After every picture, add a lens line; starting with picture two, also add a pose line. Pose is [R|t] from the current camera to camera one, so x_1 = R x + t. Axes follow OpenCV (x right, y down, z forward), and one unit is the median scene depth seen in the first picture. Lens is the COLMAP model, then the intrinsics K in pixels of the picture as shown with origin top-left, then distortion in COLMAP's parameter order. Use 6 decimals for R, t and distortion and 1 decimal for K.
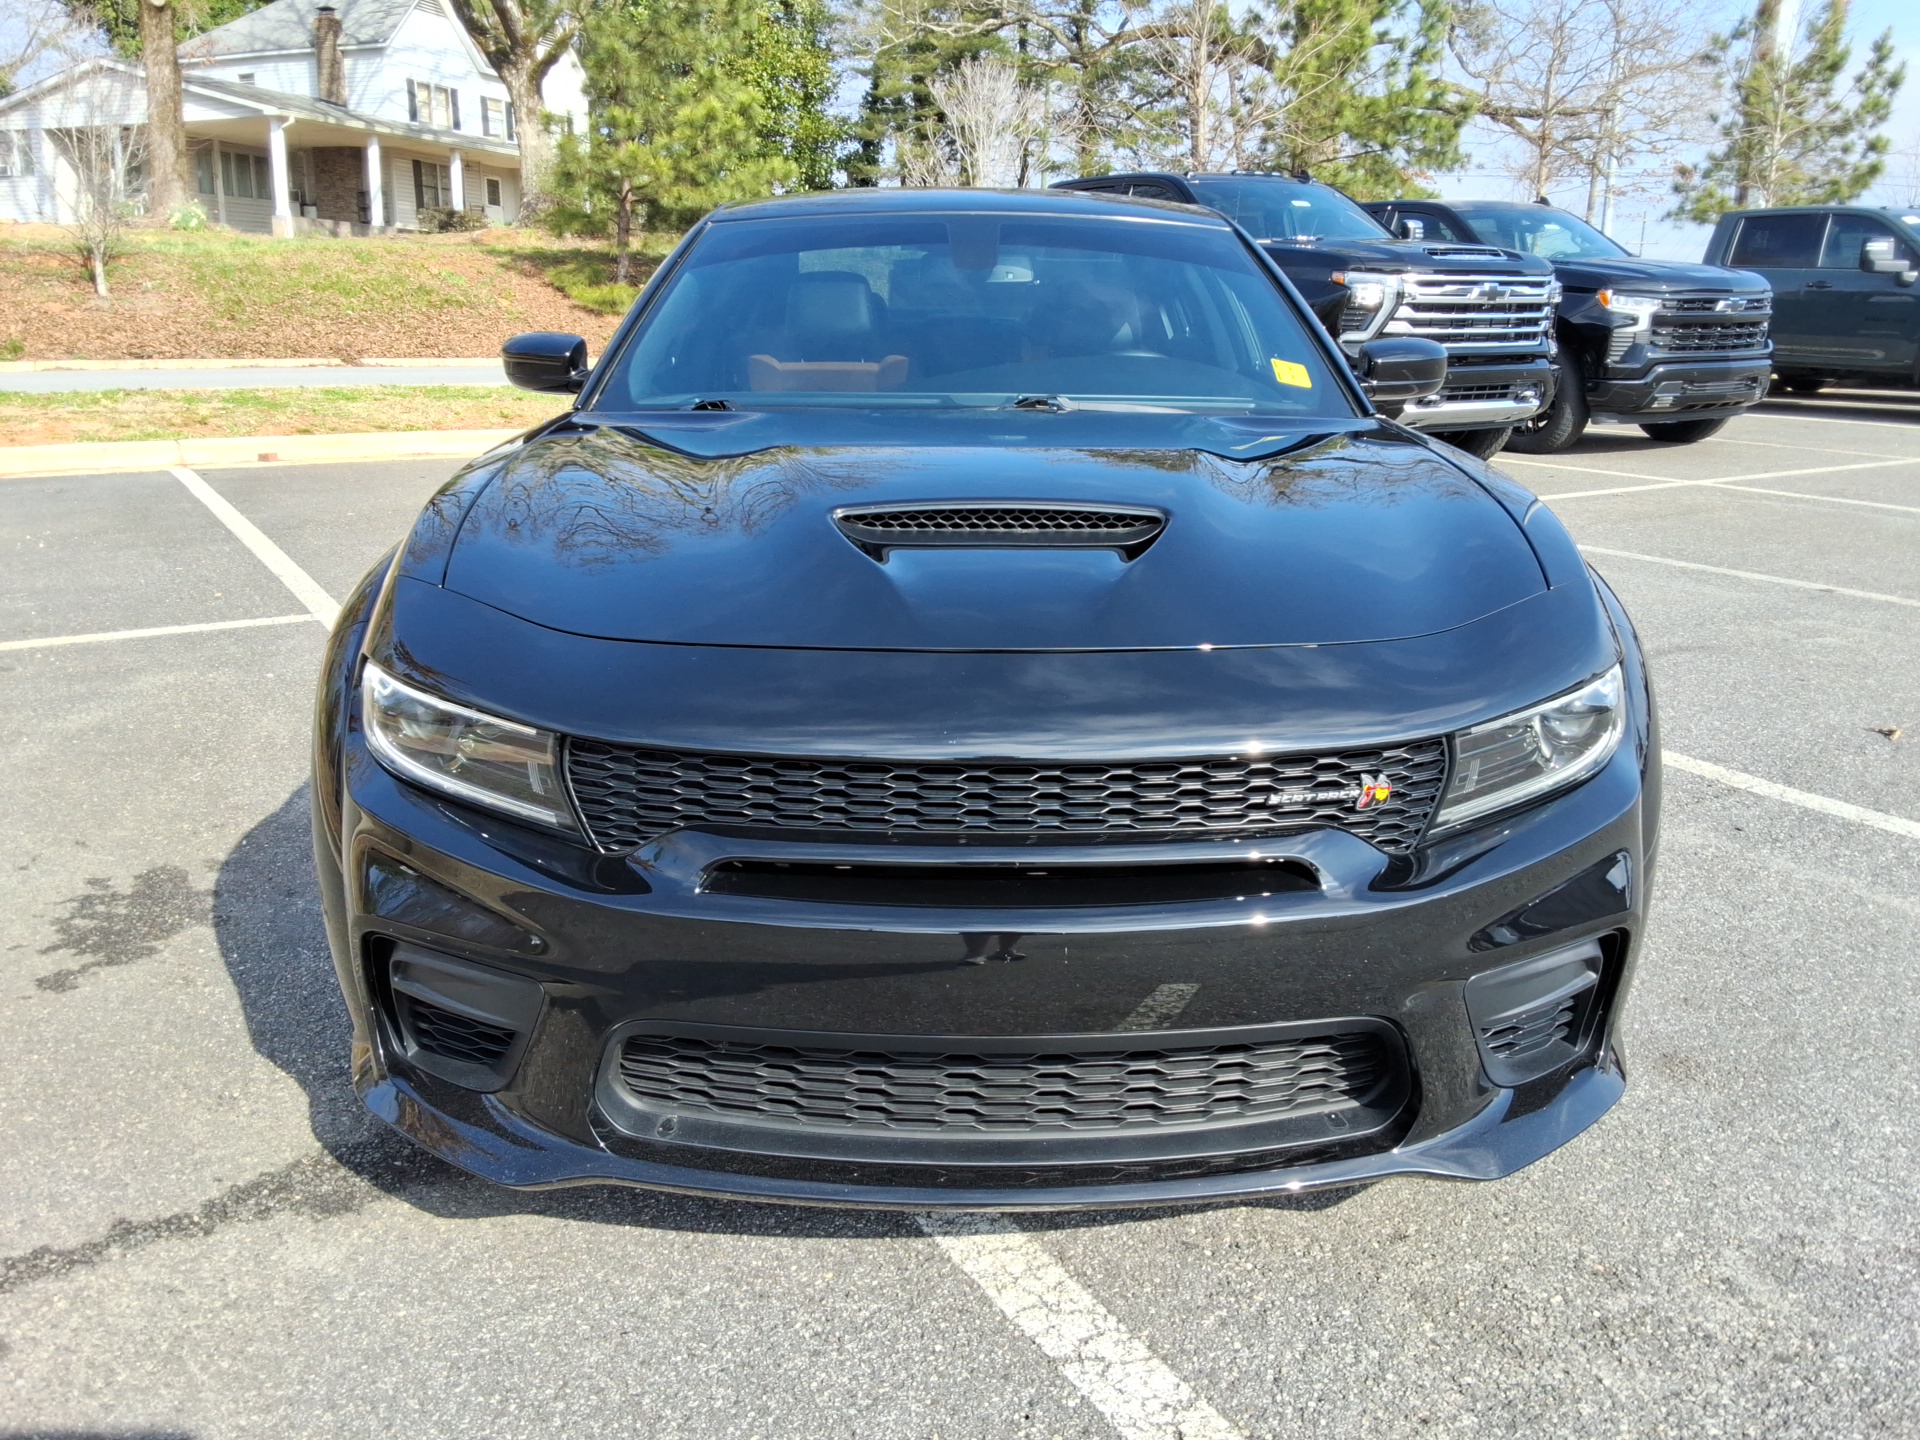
lens RADIAL K [[1527.8, 0, 1036.7], [0, 1527.8, 753.7], [0, 0, 1]] dist [0.092244, -0.140293]
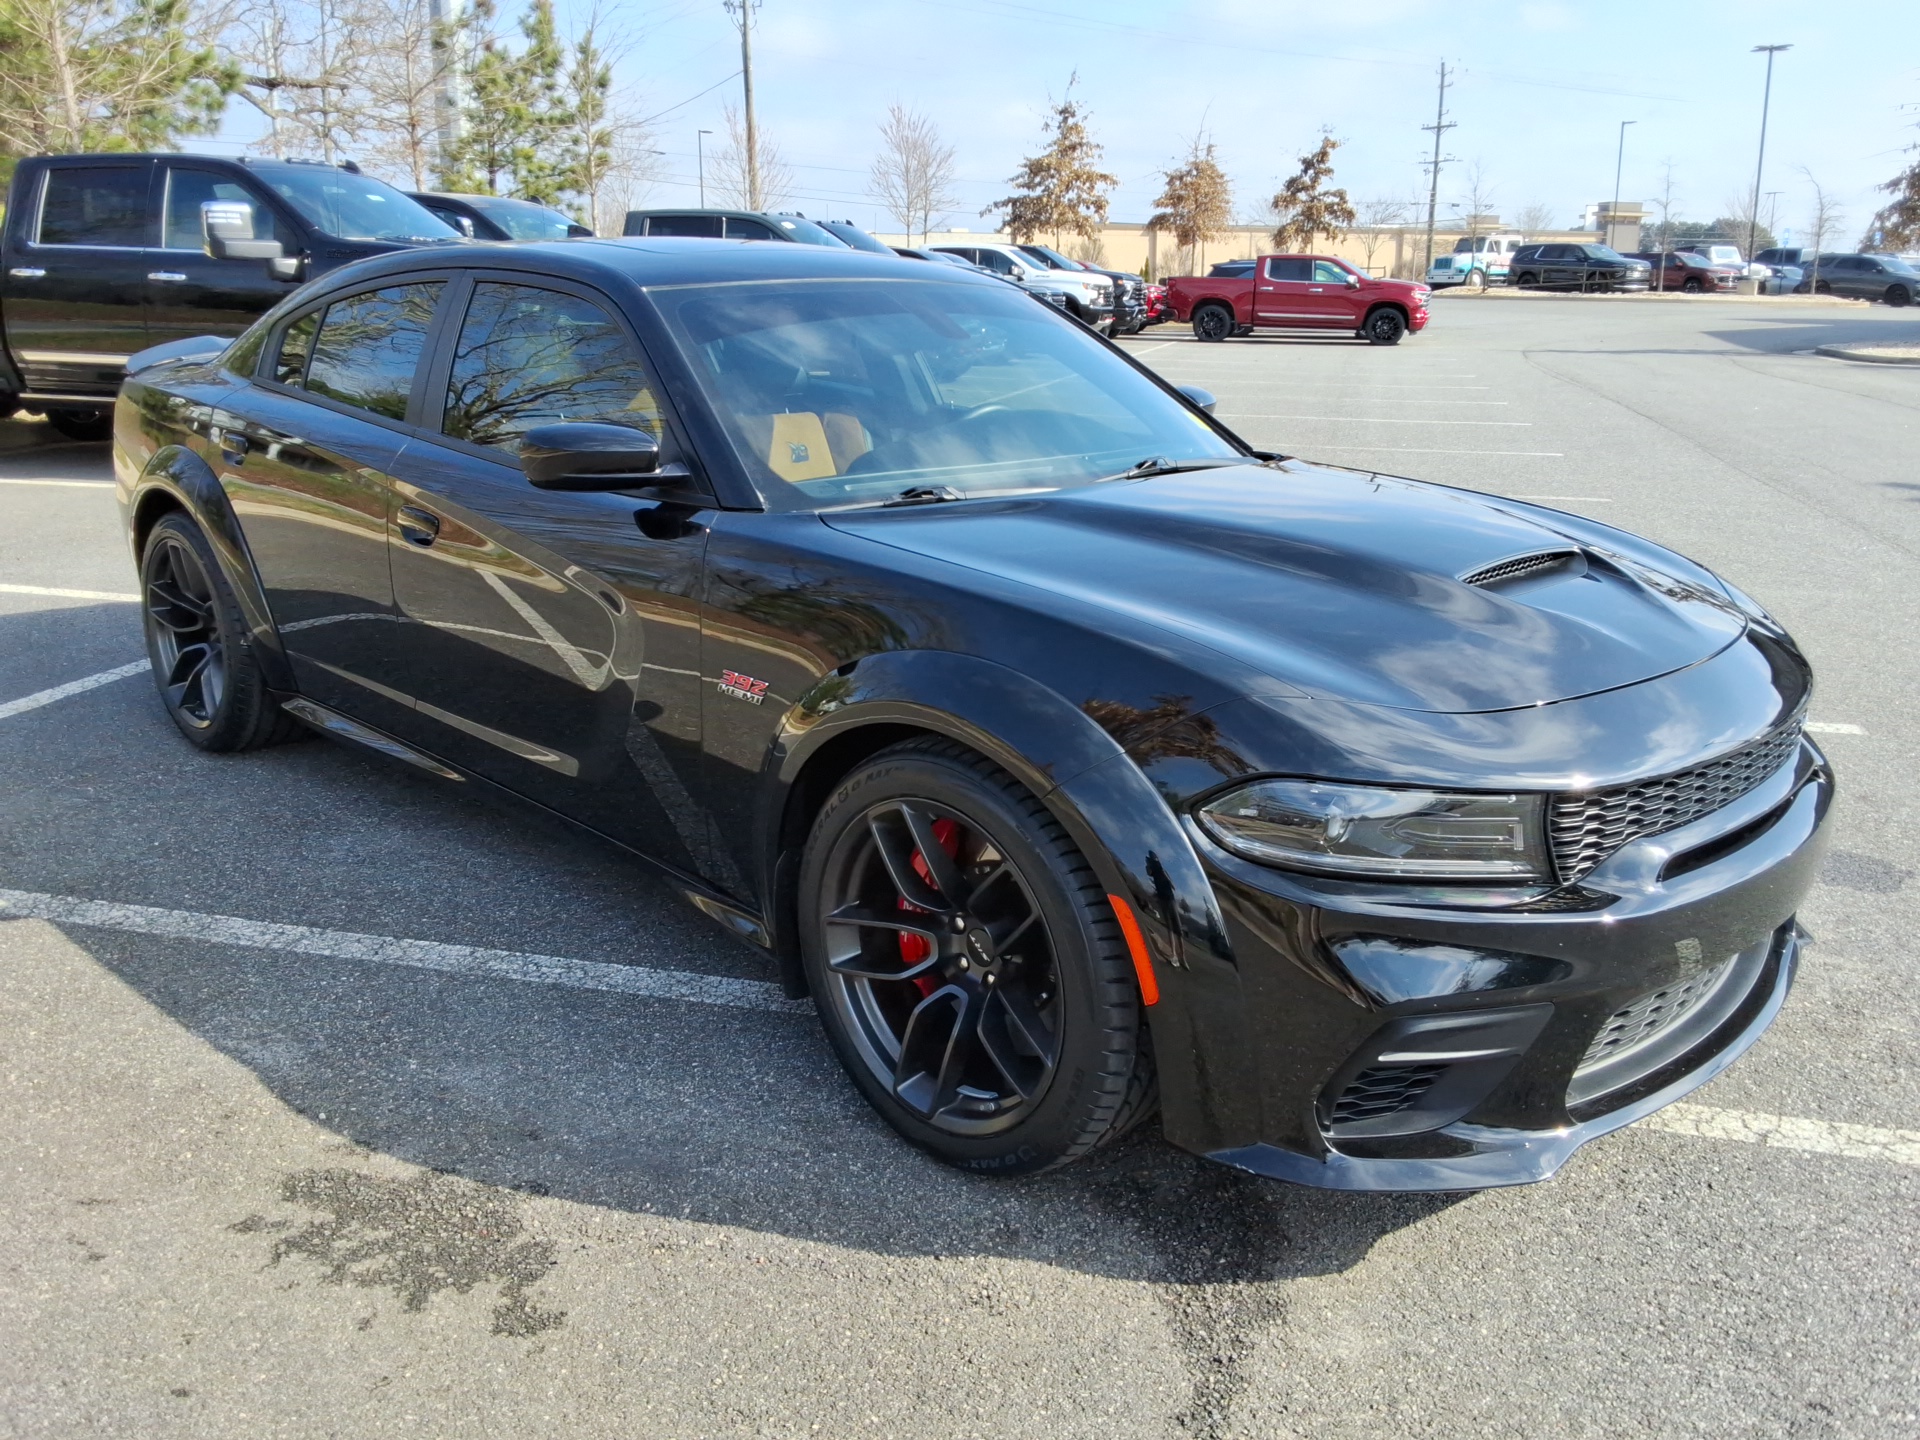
lens RADIAL K [[1527.8, 0, 955.4], [0, 1527.8, 708.7], [0, 0, 1]] dist [0.092244, -0.140293]
pose [[0.714789, -0.186218, 0.674091, -0.412056], [0.188380, 0.979538, 0.070844, -0.071213], [-0.673490, 0.076347, 0.735243, 0.119848]]
